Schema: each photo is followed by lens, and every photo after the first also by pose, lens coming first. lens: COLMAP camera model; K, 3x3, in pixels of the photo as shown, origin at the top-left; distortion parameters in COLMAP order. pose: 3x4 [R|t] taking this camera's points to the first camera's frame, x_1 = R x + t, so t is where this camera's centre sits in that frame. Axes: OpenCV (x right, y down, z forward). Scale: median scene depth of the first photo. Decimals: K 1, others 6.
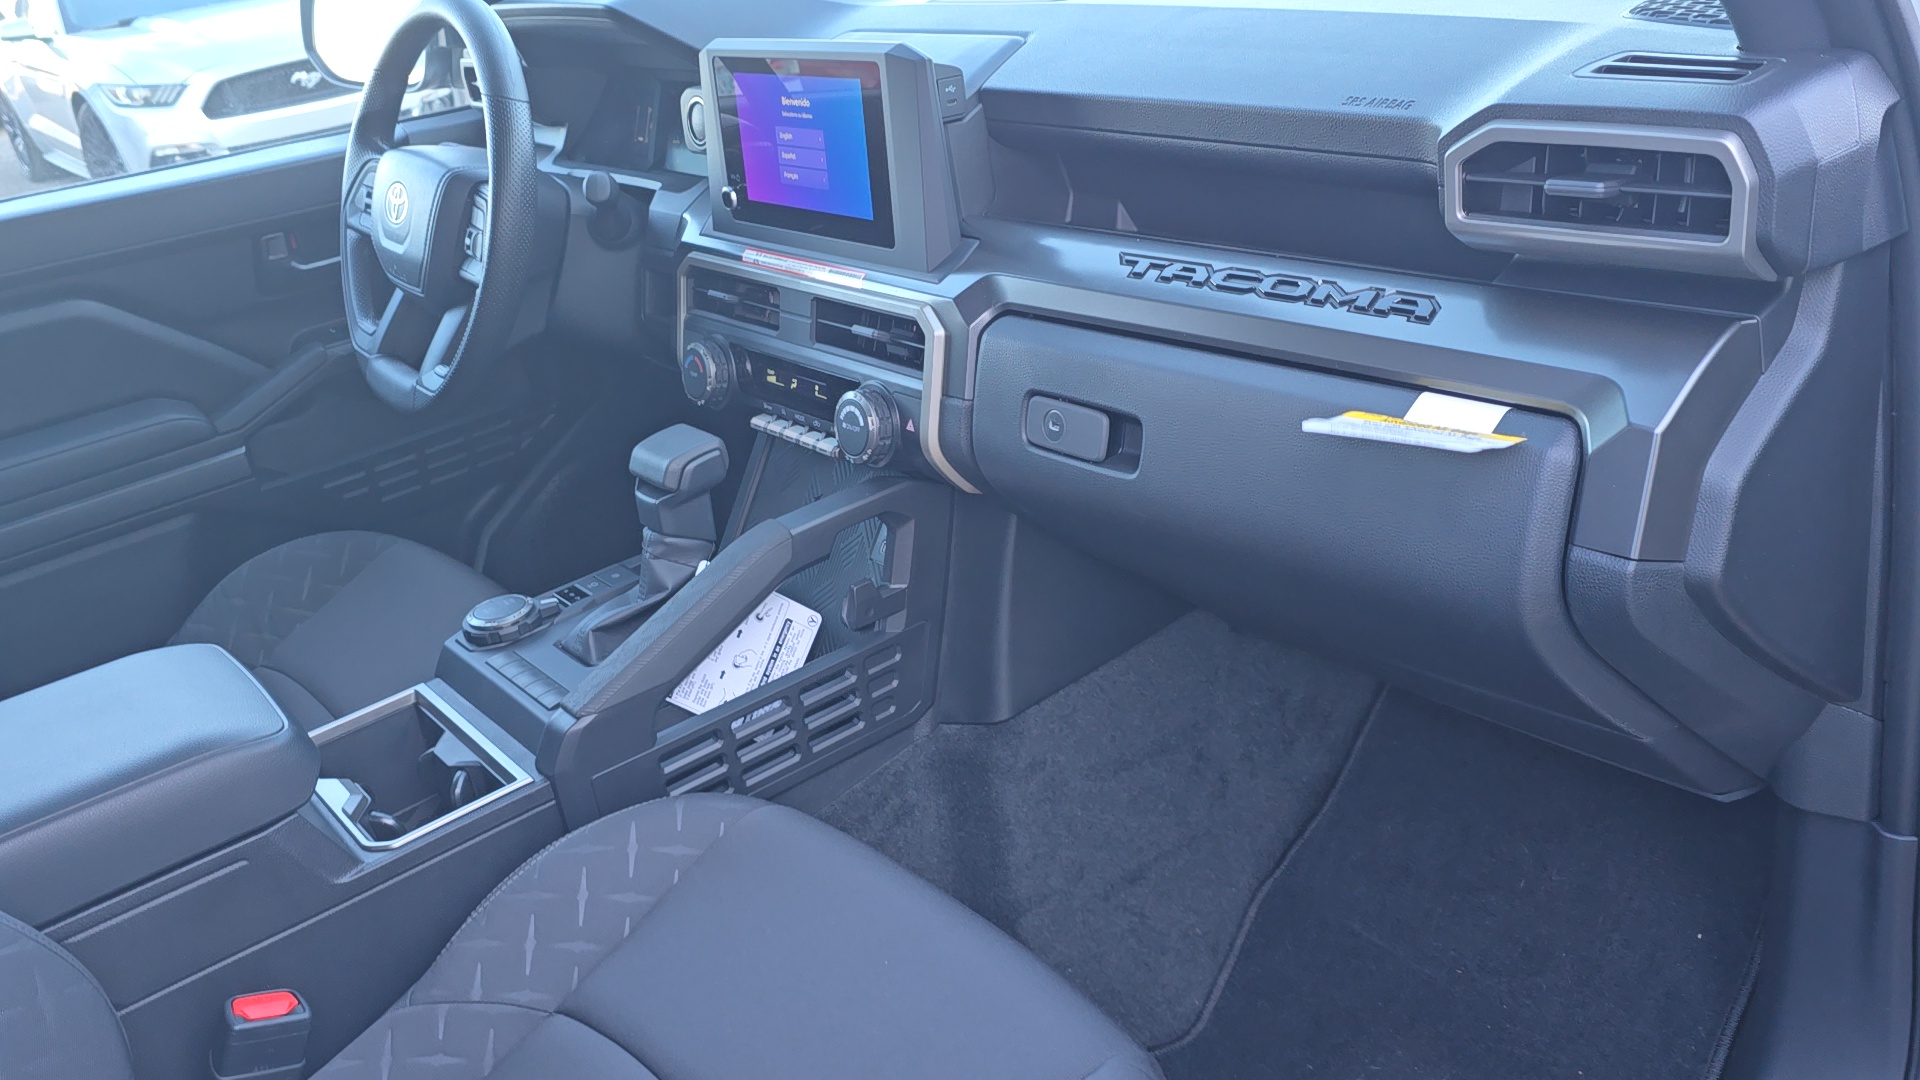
lens RADIAL K [[1584.6, 0, 965.5], [0, 1584.6, 547.9], [0, 0, 1]] dist [-0.001366, 0.003451]
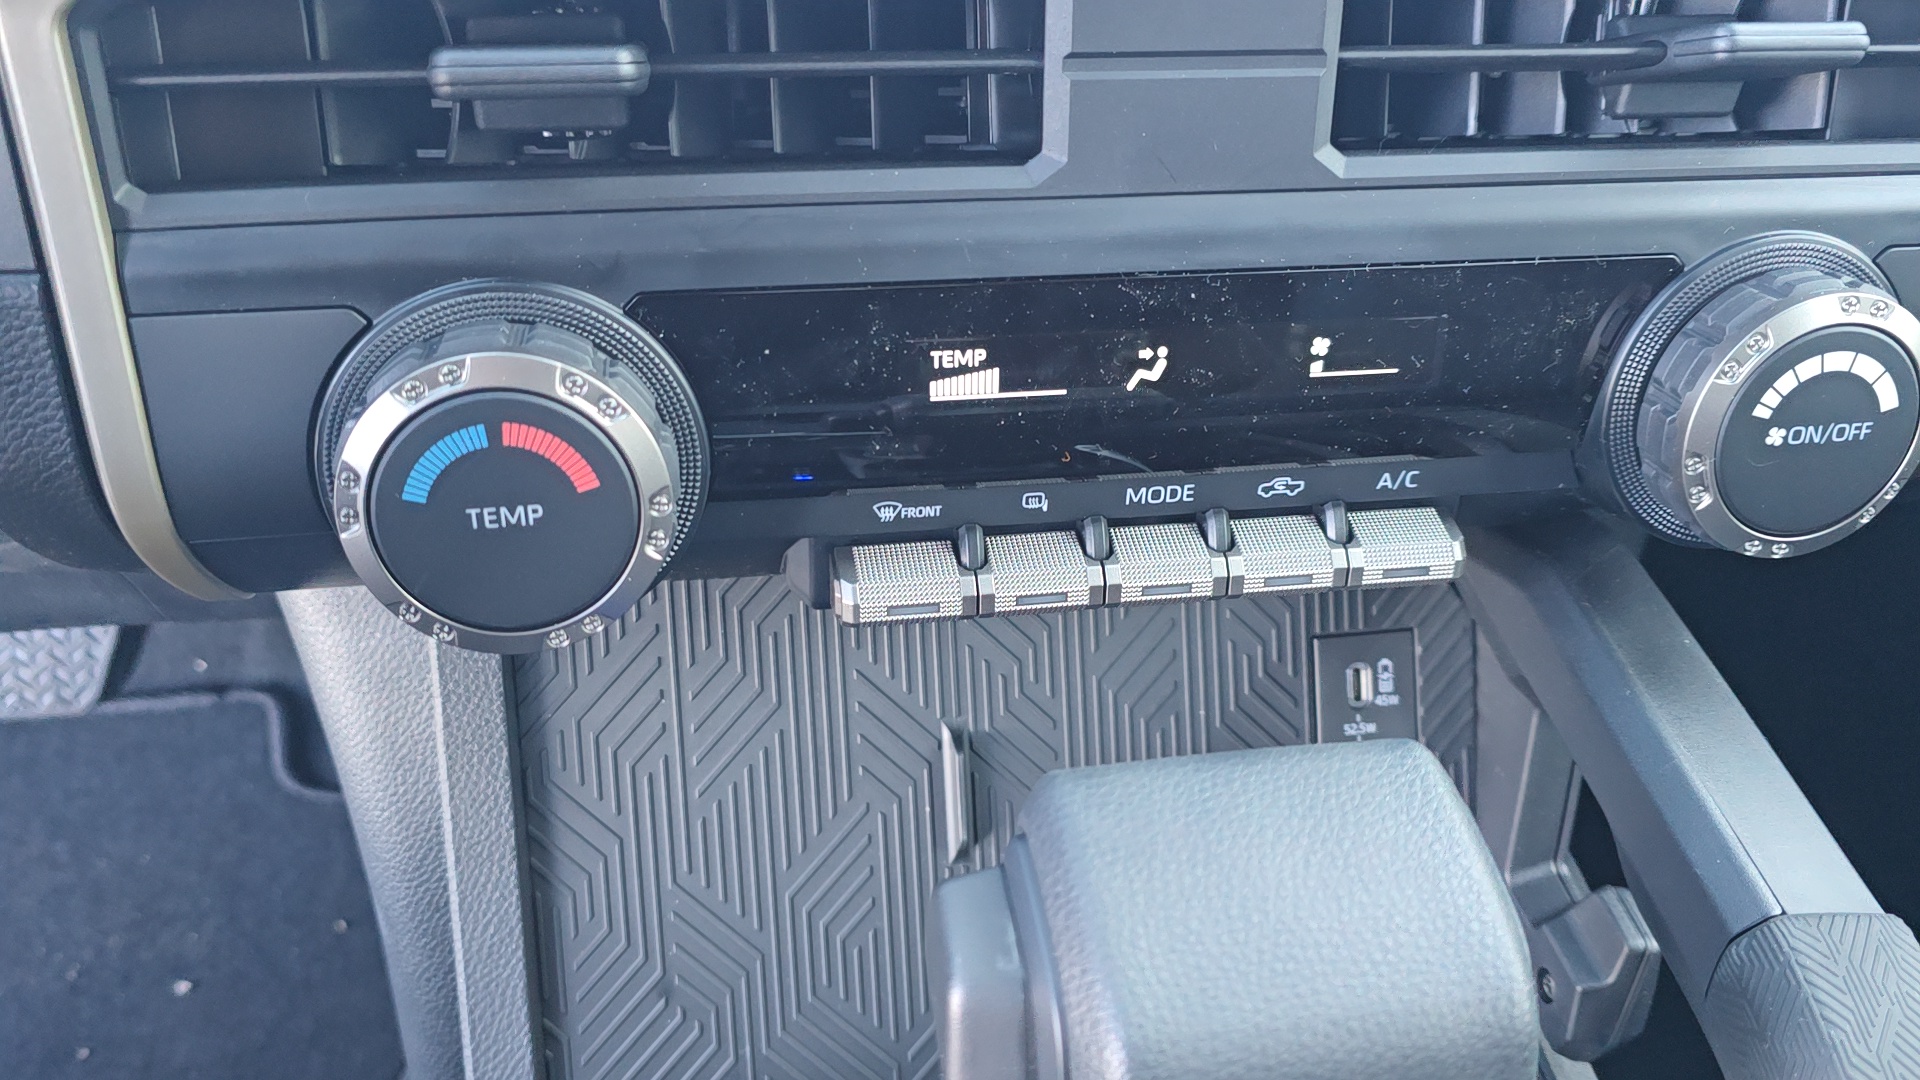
lens RADIAL K [[1675.2, 0, 953.7], [0, 1675.2, 572.6], [0, 0, 1]] dist [-0.035451, 0.001098]
pose [[0.478198, -0.437224, 0.761683, -0.344841], [0.260158, 0.898868, 0.352640, -0.183229], [-0.838835, 0.029526, 0.543584, 0.965112]]
